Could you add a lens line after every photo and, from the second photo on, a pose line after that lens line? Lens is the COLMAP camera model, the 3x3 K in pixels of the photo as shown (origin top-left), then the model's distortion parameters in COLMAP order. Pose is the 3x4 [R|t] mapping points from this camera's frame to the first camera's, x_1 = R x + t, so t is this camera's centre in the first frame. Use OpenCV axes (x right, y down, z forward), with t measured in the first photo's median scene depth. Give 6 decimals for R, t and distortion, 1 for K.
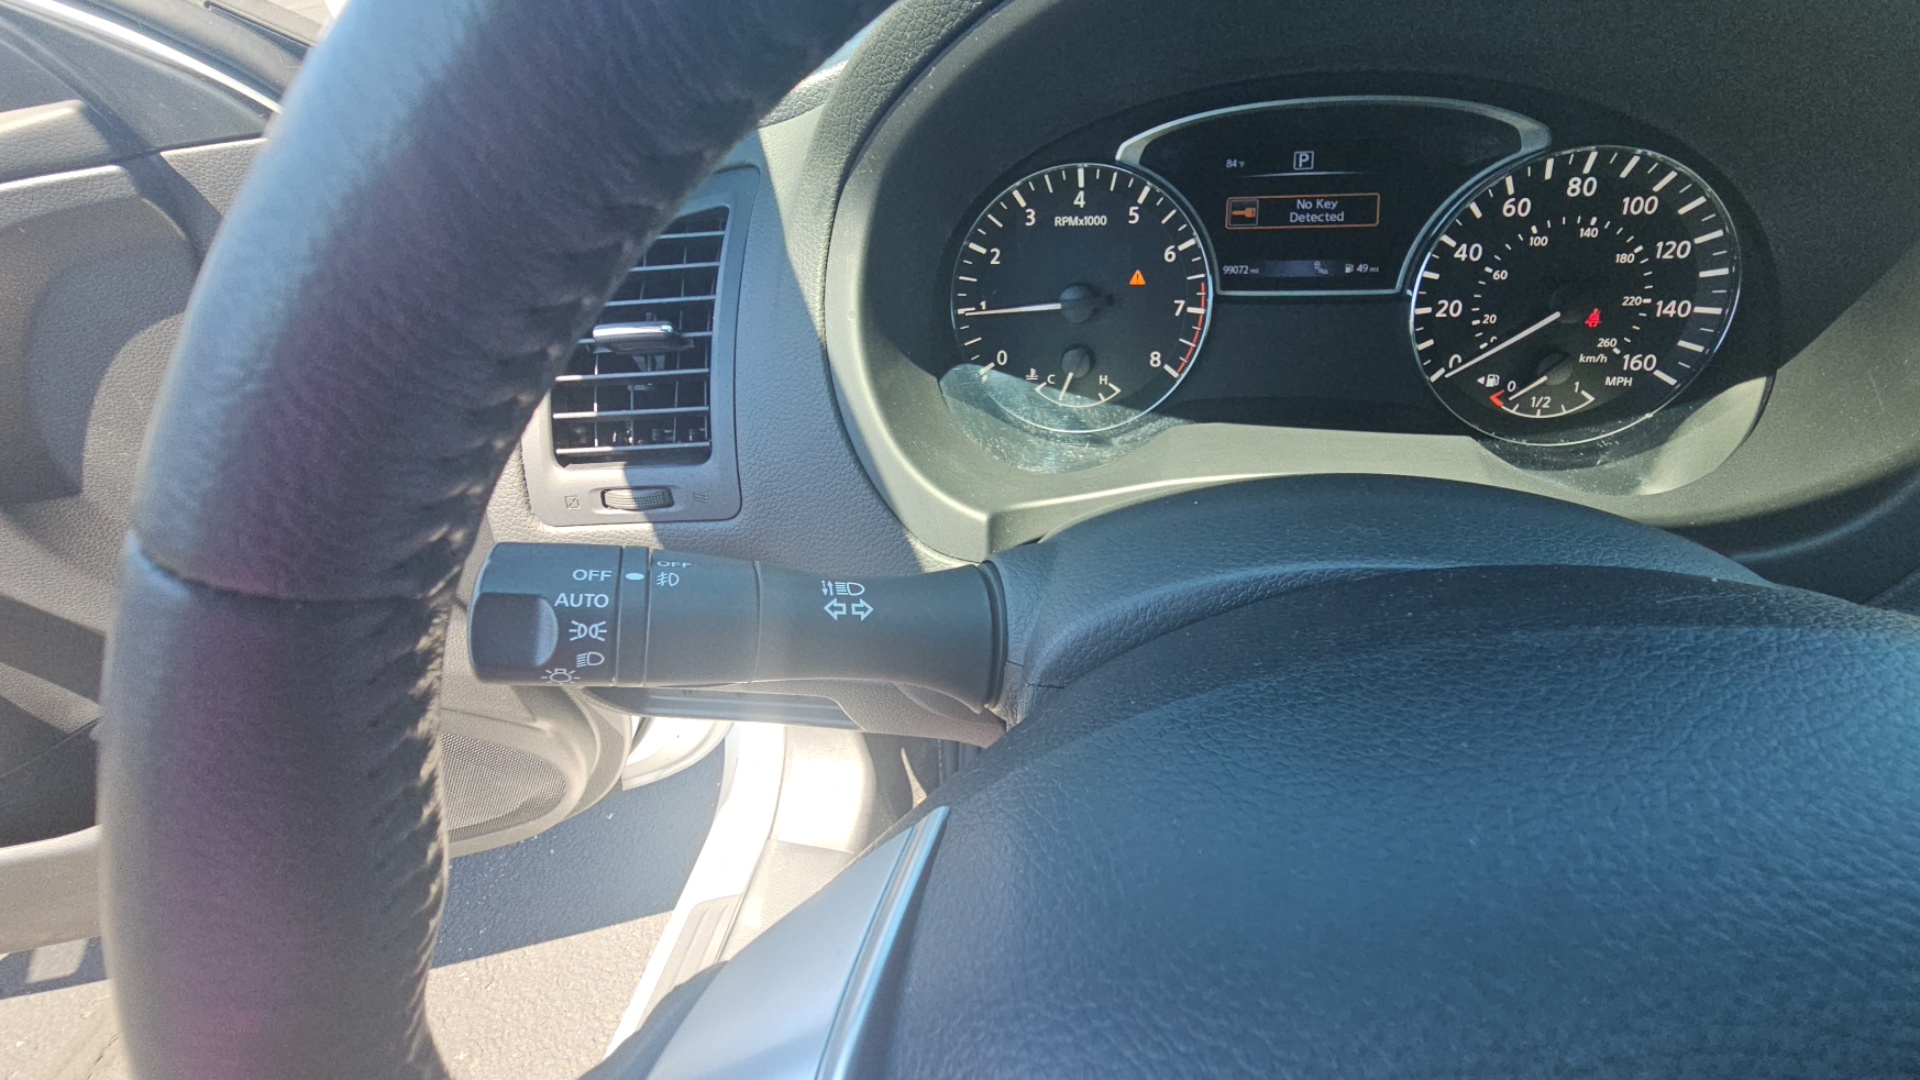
lens RADIAL K [[860.3, 0, 982.0], [0, 860.3, 543.8], [0, 0, 1]] dist [0.007462, -0.007558]
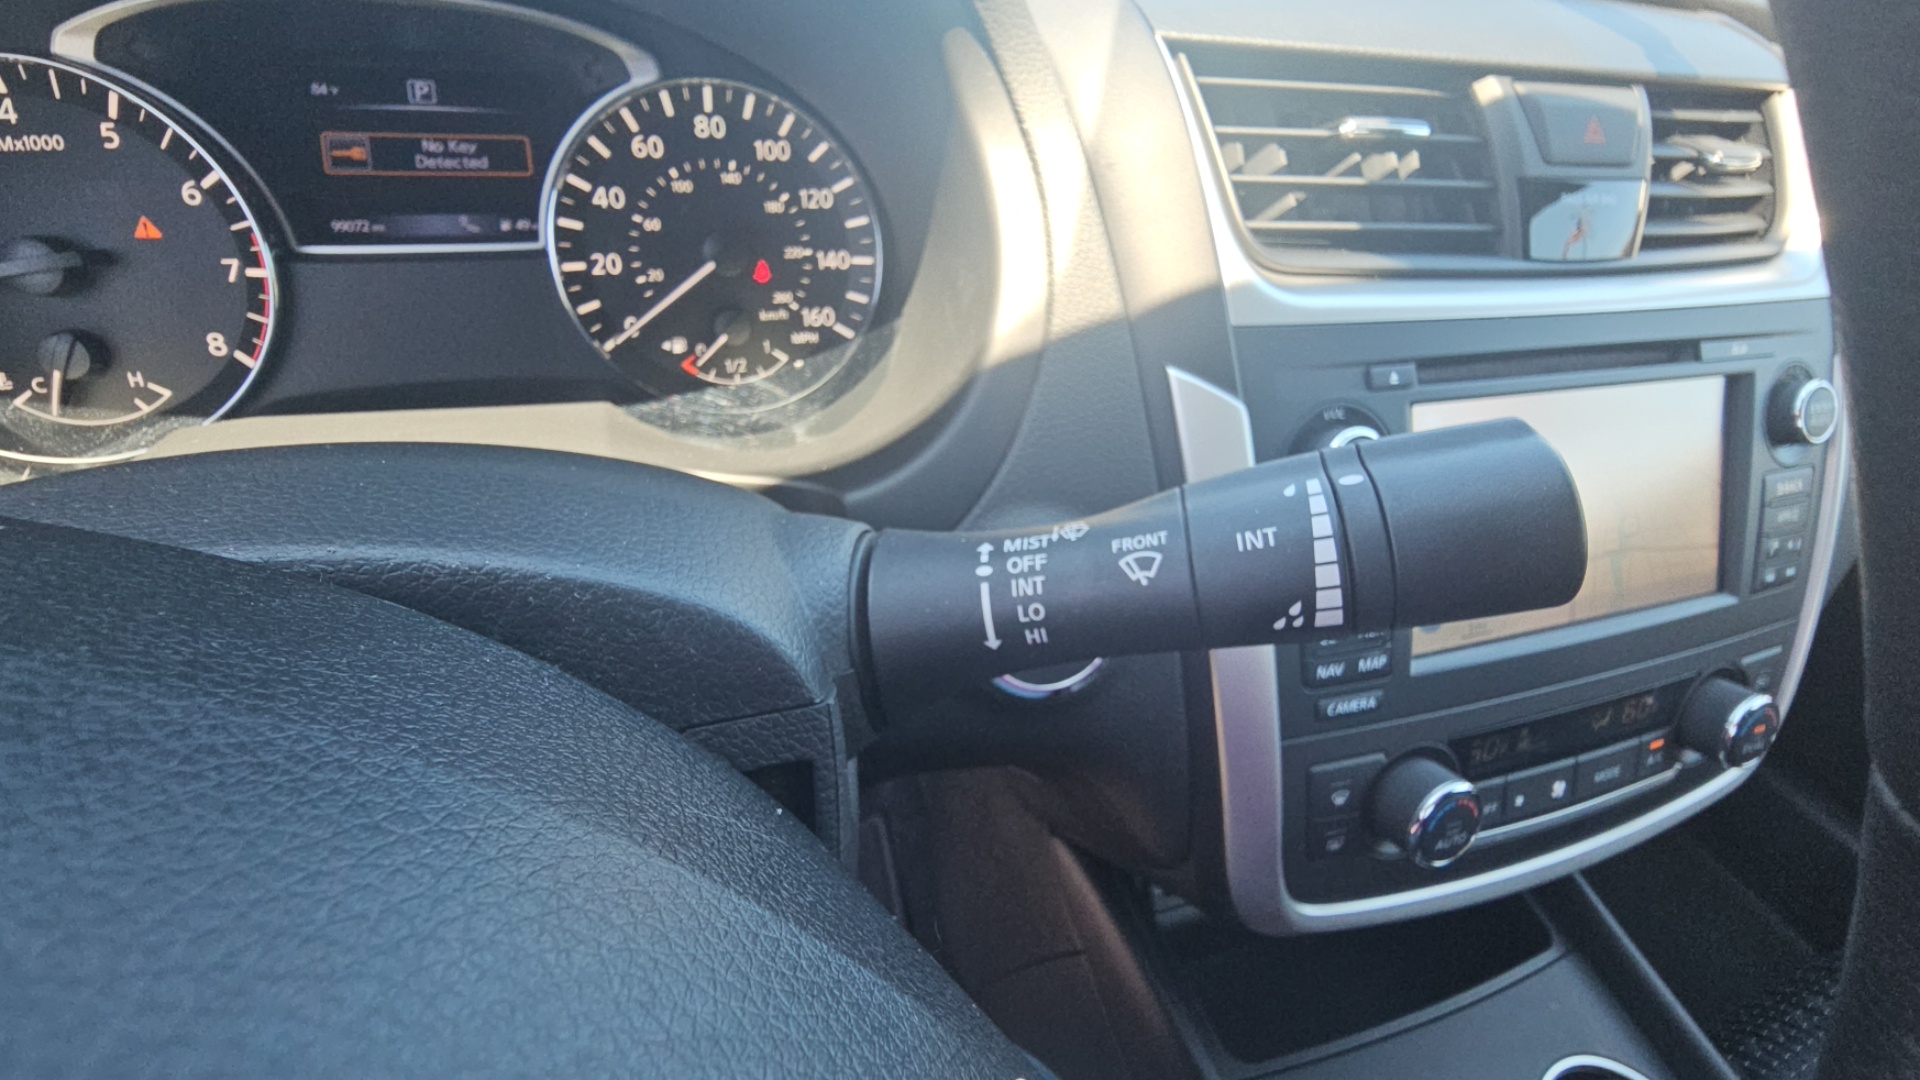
lens RADIAL K [[860.3, 0, 978.1], [0, 860.3, 545.1], [0, 0, 1]] dist [0.007462, -0.007558]
pose [[0.841968, -0.169689, 0.512148, 0.375205], [0.188121, 0.982014, 0.016098, 0.059702], [-0.505668, 0.082792, 0.858746, 0.099566]]
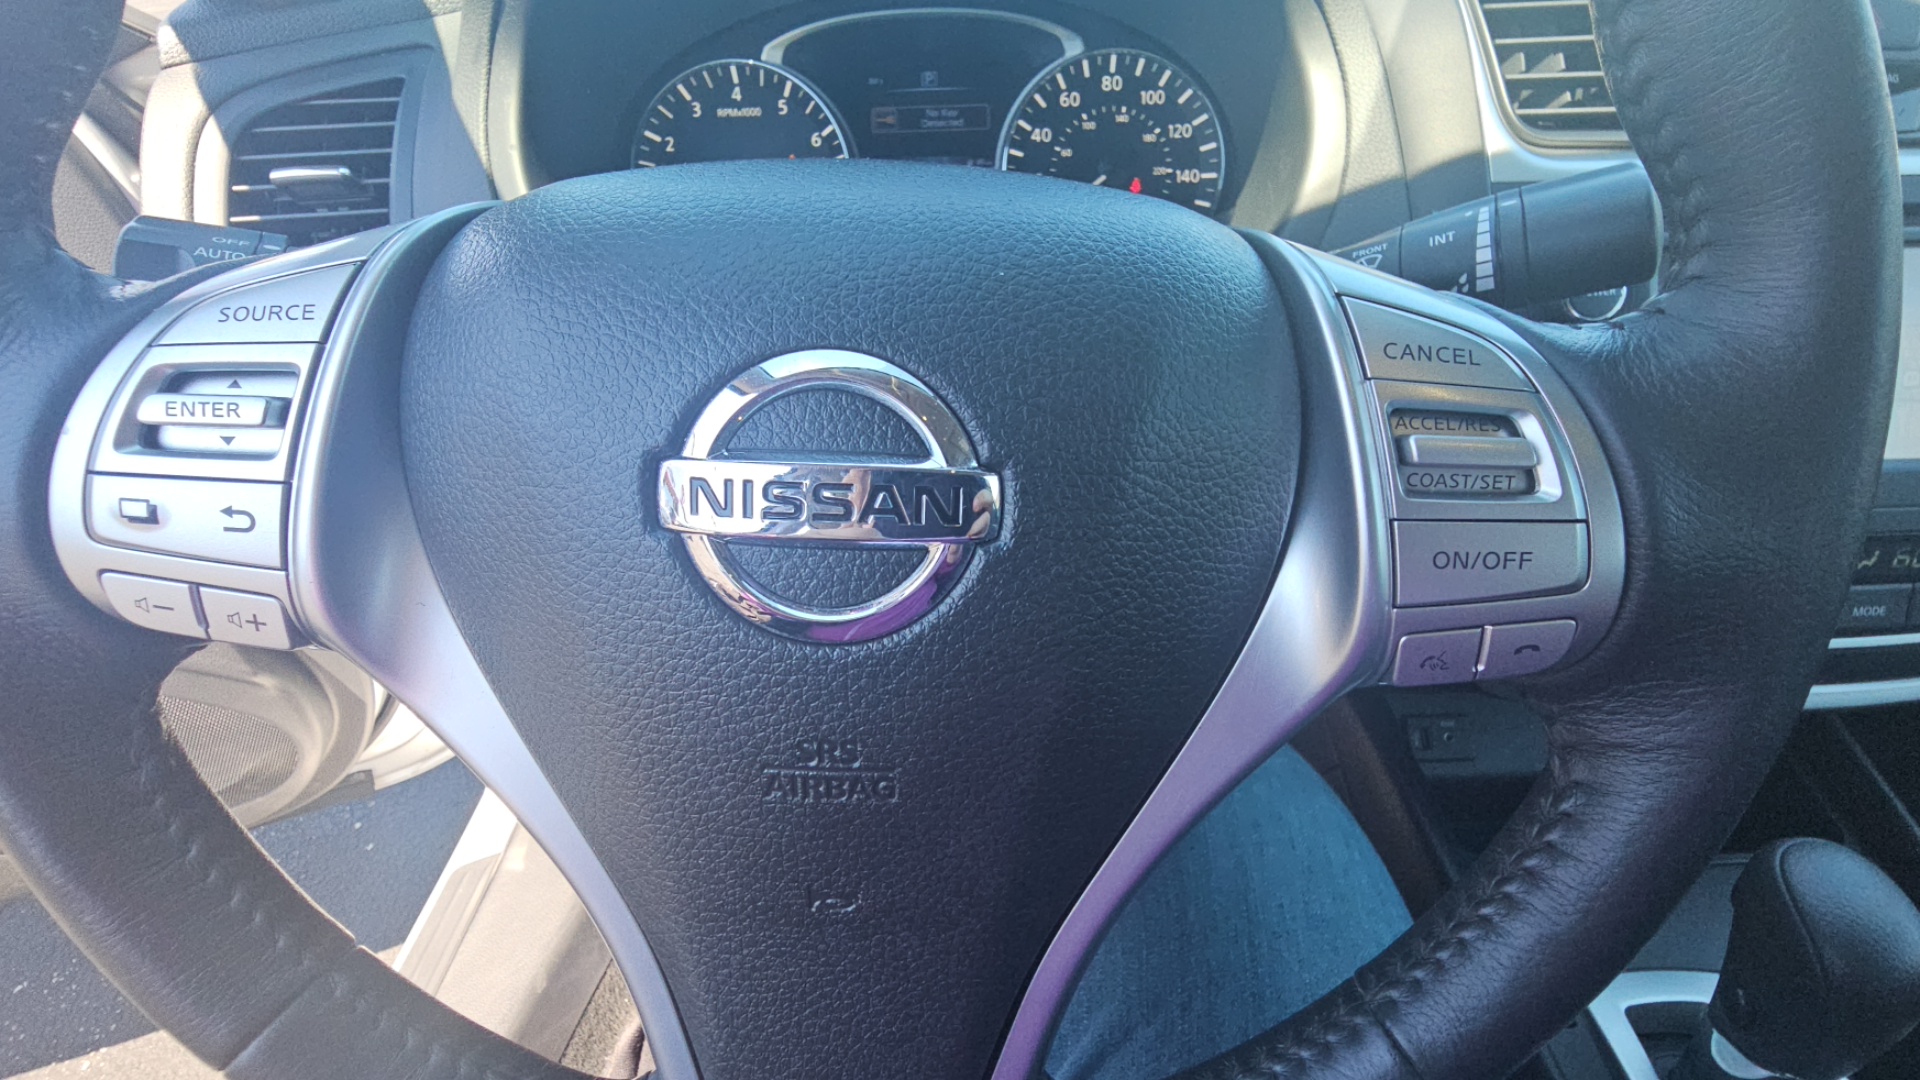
lens RADIAL K [[860.3, 0, 982.2], [0, 860.3, 546.8], [0, 0, 1]] dist [0.007462, -0.007558]
pose [[0.977234, -0.070536, 0.200095, 0.174608], [0.082677, 0.995168, -0.052972, 0.340361], [-0.195391, 0.068310, 0.978344, -0.209224]]
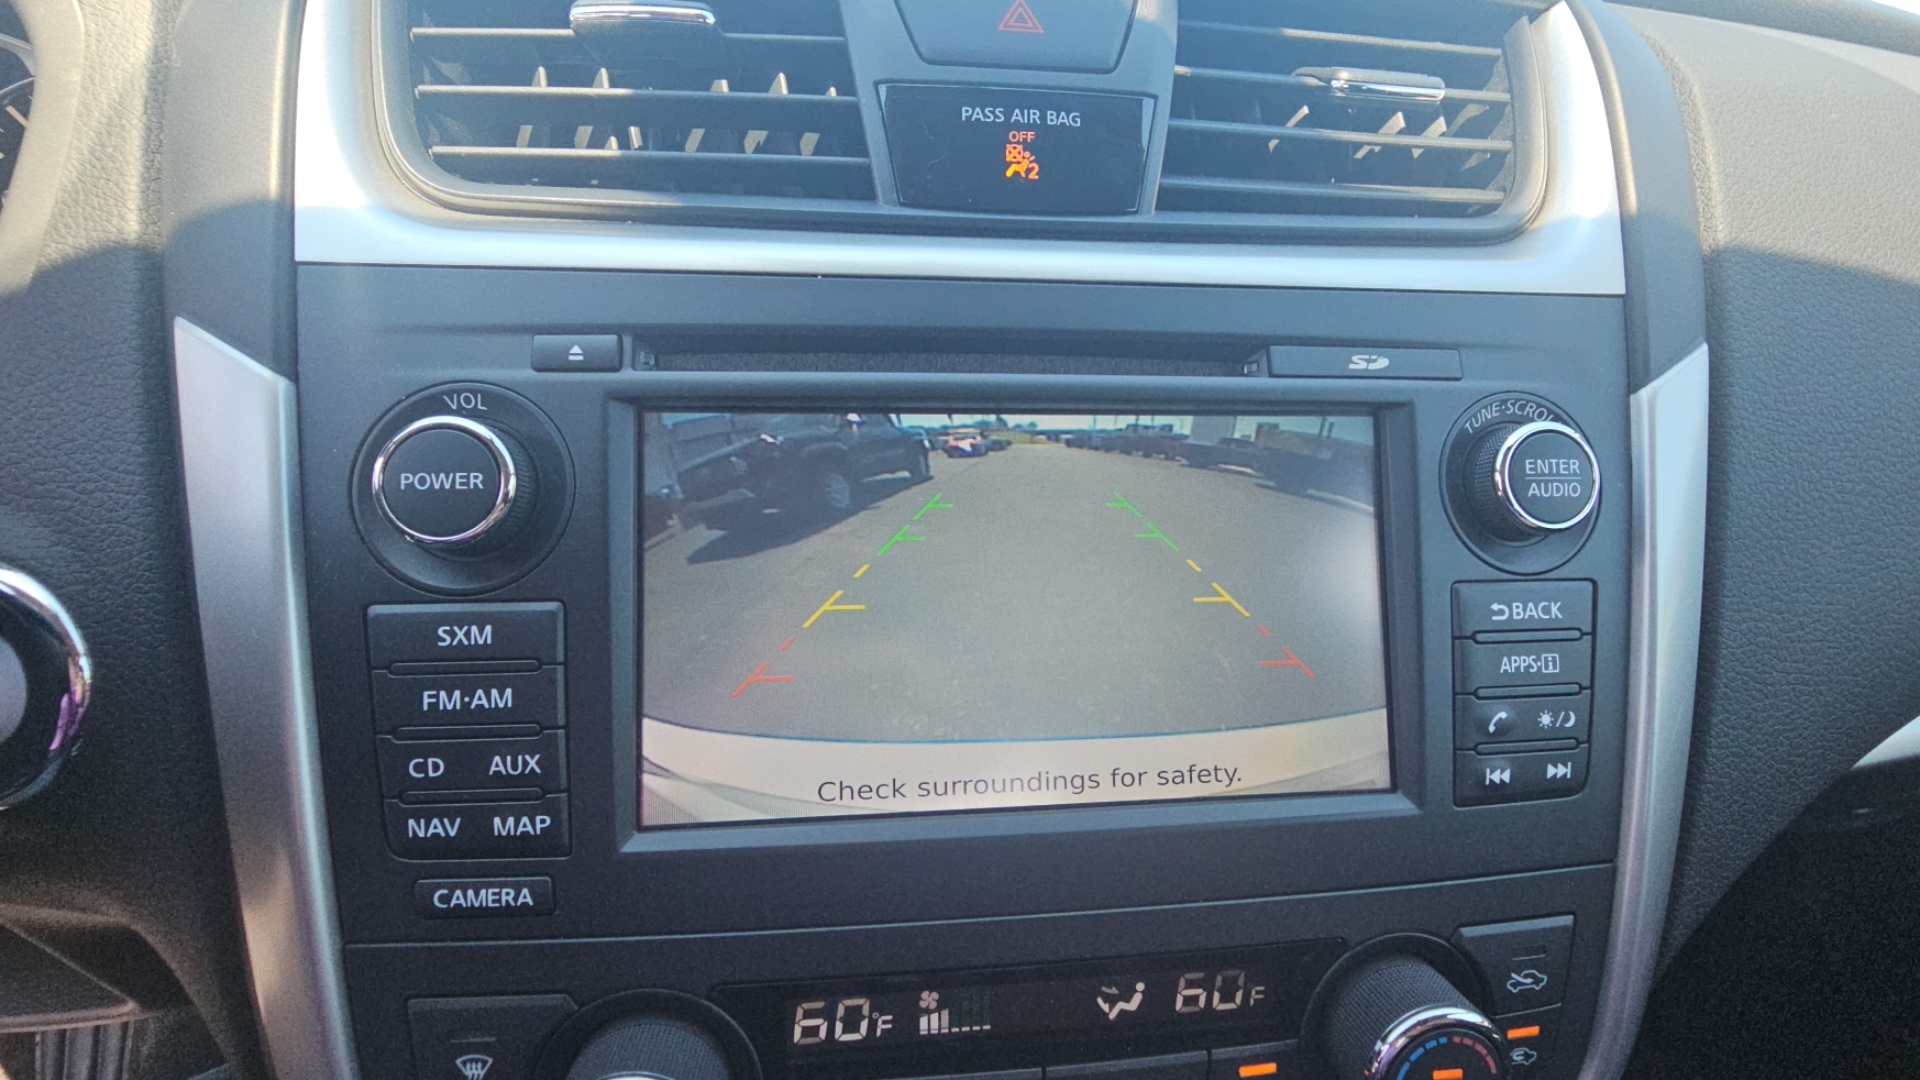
lens RADIAL K [[860.3, 0, 987.6], [0, 860.3, 545.1], [0, 0, 1]] dist [0.007462, -0.007558]
pose [[0.942825, -0.023208, 0.332479, 1.150327], [0.097289, 0.973289, -0.207948, 0.221100], [-0.318772, 0.228406, 0.919900, 0.065815]]
